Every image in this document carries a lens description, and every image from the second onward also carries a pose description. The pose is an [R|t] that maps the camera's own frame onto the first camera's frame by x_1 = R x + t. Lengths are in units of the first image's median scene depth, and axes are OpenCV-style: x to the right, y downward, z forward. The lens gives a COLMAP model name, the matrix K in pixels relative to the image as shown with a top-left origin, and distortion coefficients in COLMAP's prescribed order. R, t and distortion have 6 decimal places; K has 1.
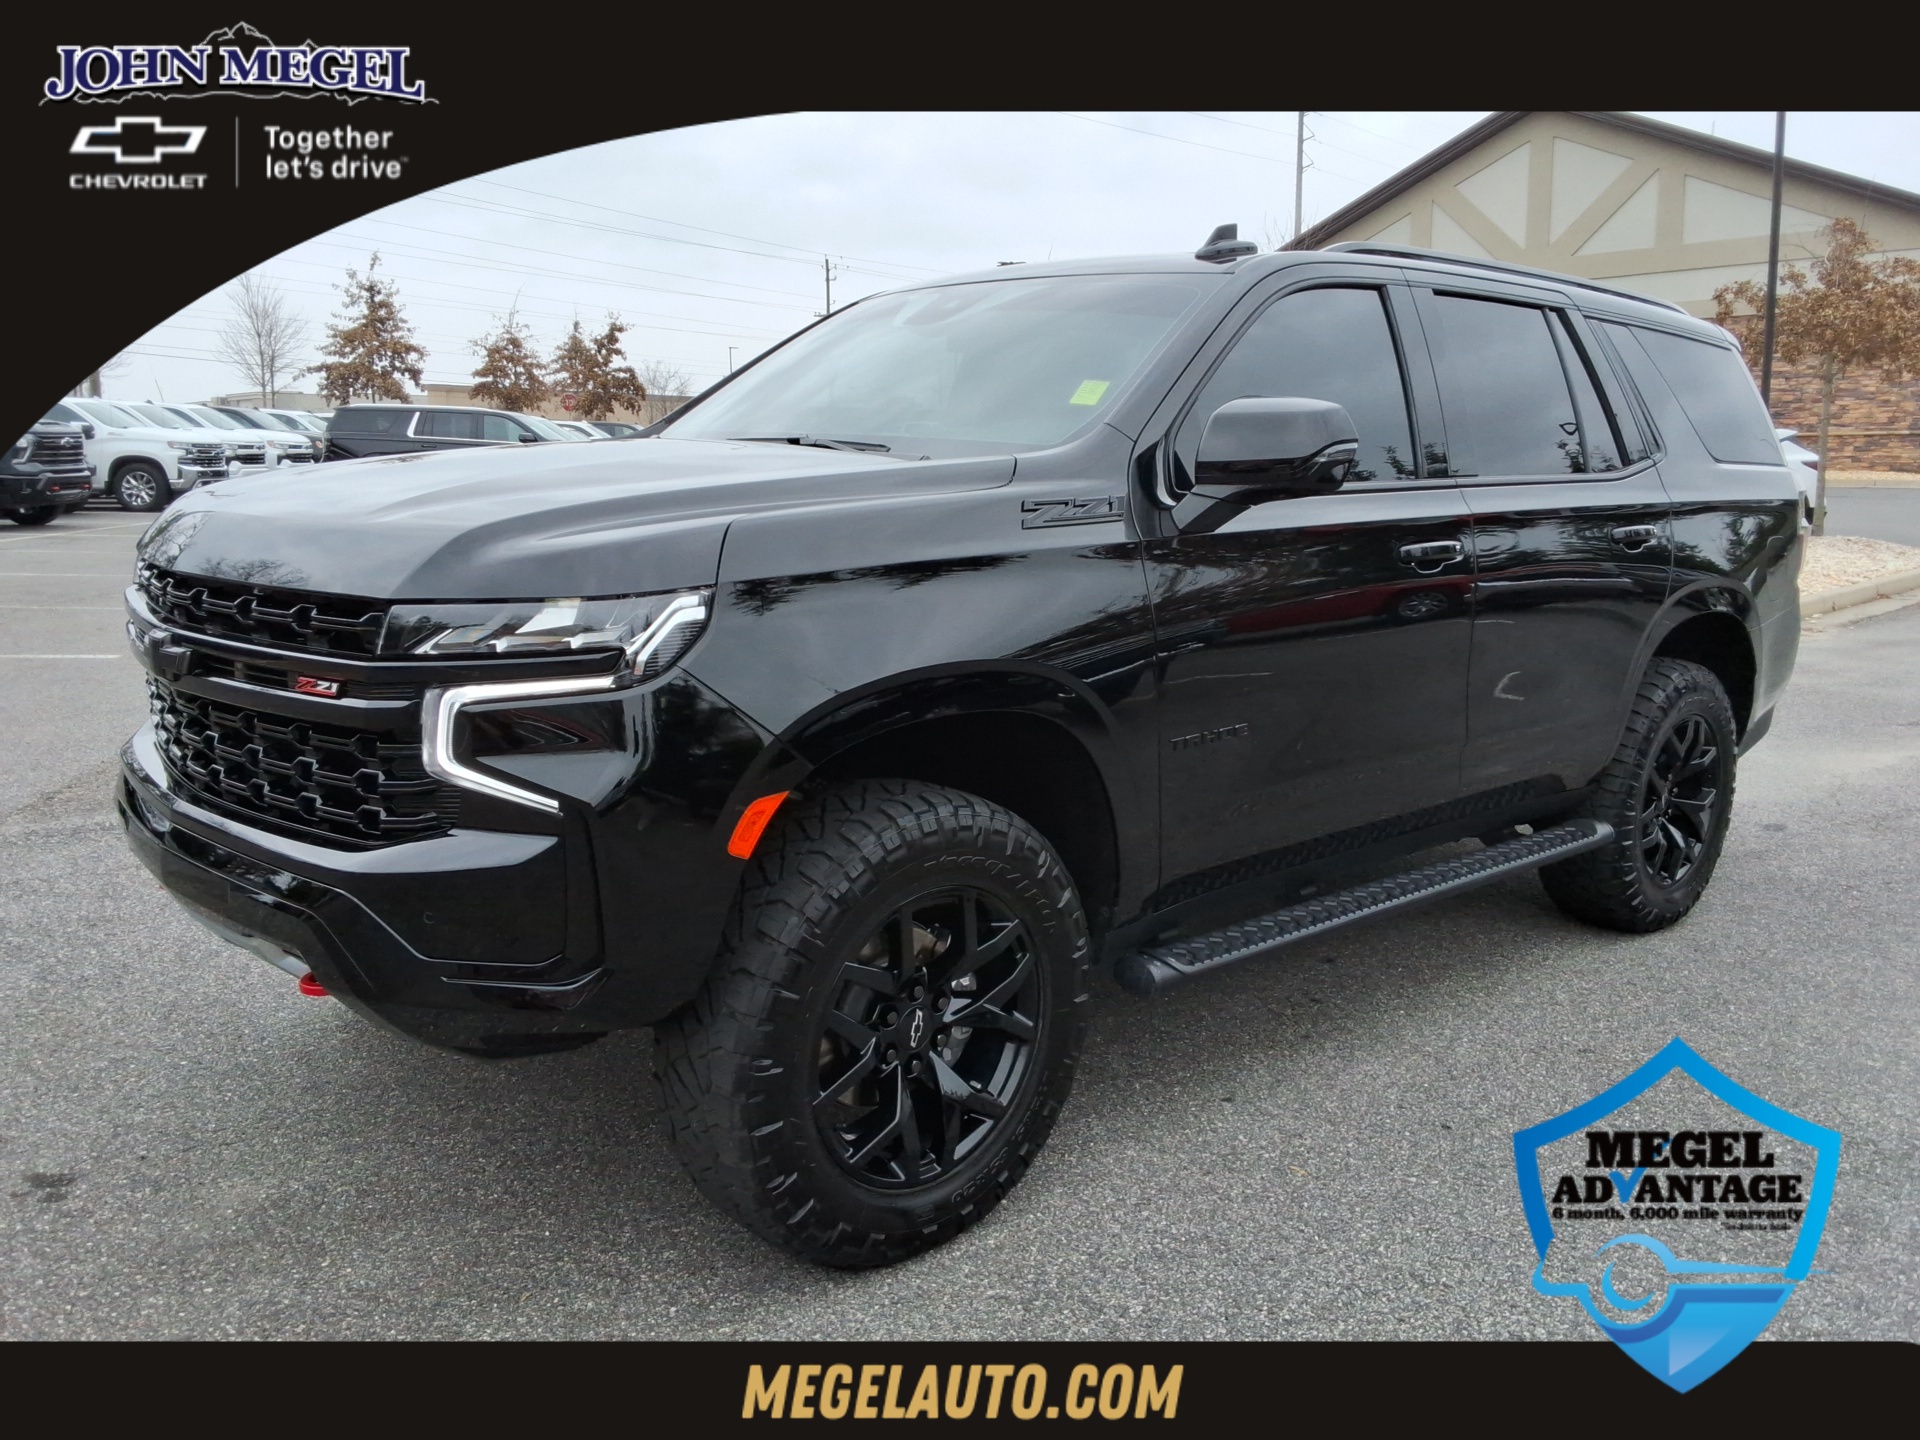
lens RADIAL K [[1566.4, 0, 969.6], [0, 1566.4, 708.9], [0, 0, 1]] dist [0.118773, -0.192992]
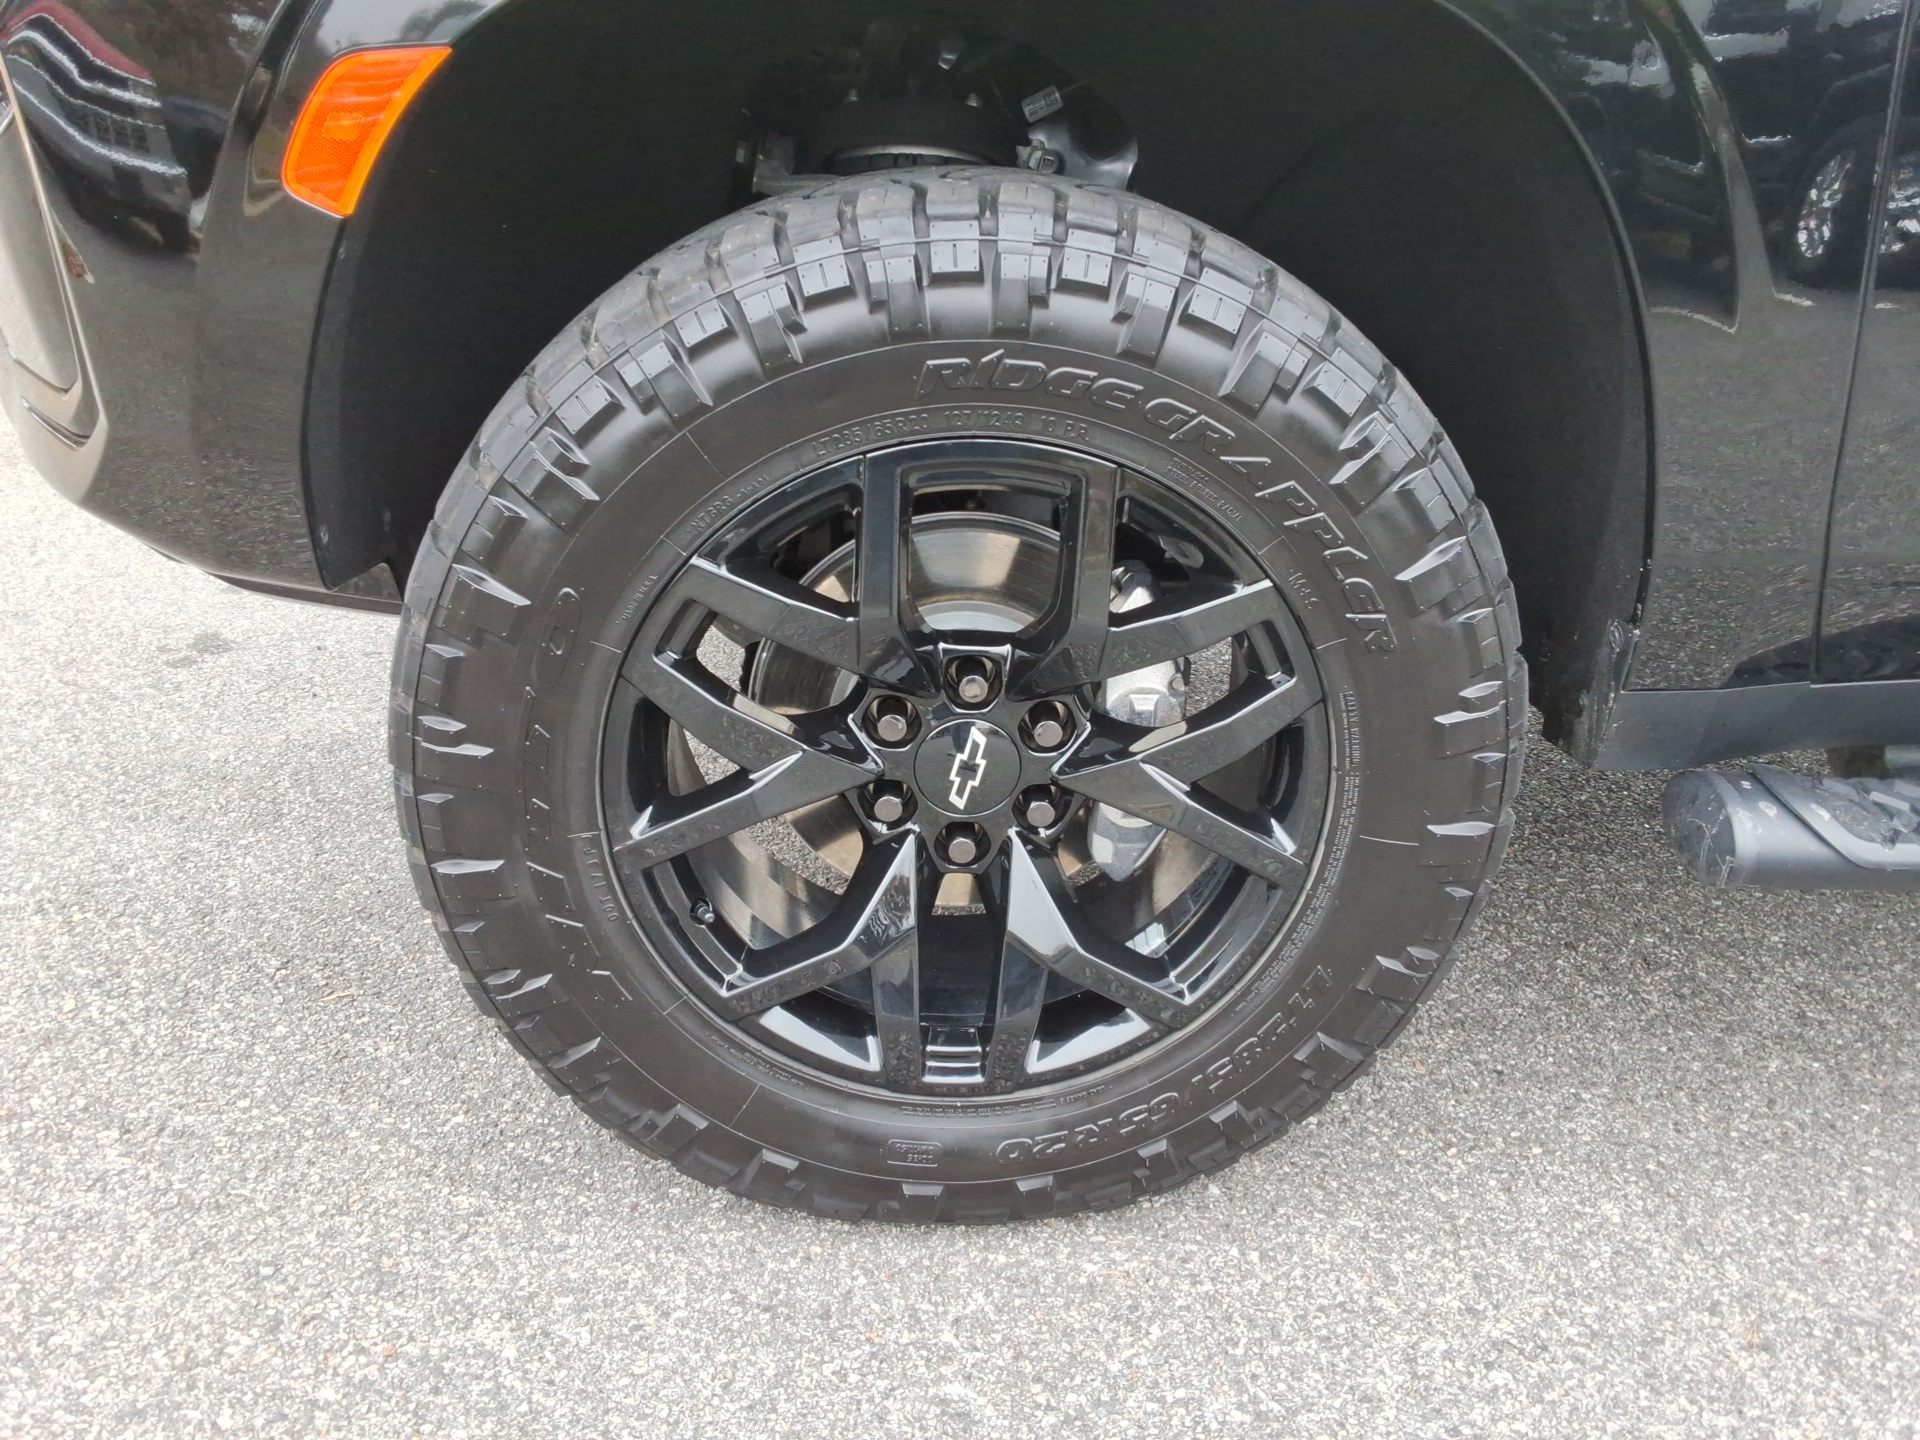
lens RADIAL K [[1548.7, 0, 931.5], [0, 1548.7, 708.5], [0, 0, 1]] dist [0.098675, -0.163341]
pose [[0.761911, 0.253575, -0.595979, 0.138020], [-0.132208, 0.961689, 0.240158, 0.055970], [0.634044, -0.104186, 0.766246, 0.438053]]
